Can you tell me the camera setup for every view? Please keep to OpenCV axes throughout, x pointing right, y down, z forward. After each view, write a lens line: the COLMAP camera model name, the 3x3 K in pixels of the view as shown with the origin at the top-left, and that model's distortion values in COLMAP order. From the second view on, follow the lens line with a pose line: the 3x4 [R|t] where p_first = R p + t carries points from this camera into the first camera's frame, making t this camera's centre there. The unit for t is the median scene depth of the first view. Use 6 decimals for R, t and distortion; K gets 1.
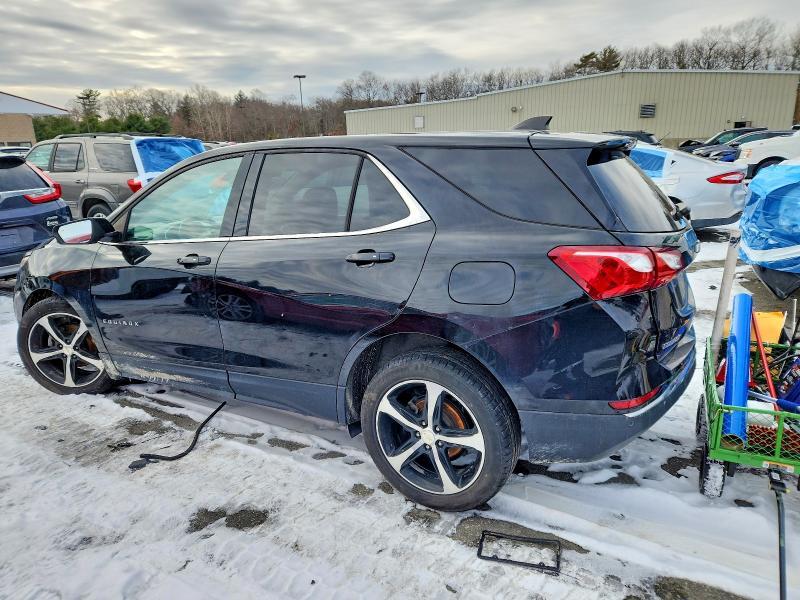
lens RADIAL K [[616.0, 0, 396.9], [0, 616.0, 302.9], [0, 0, 1]] dist [0.015764, -0.015479]
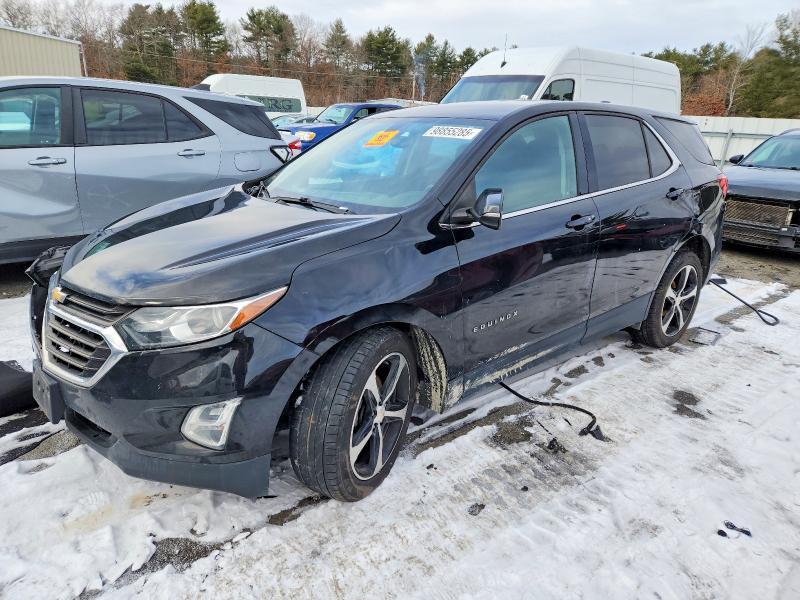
lens RADIAL K [[616.0, 0, 393.9], [0, 616.0, 301.8], [0, 0, 1]] dist [0.015764, -0.015479]
pose [[0.273623, -0.237664, 0.932012, -1.536289], [0.190320, 0.963211, 0.189745, -0.212385], [-0.942819, 0.125462, 0.308789, 1.103544]]
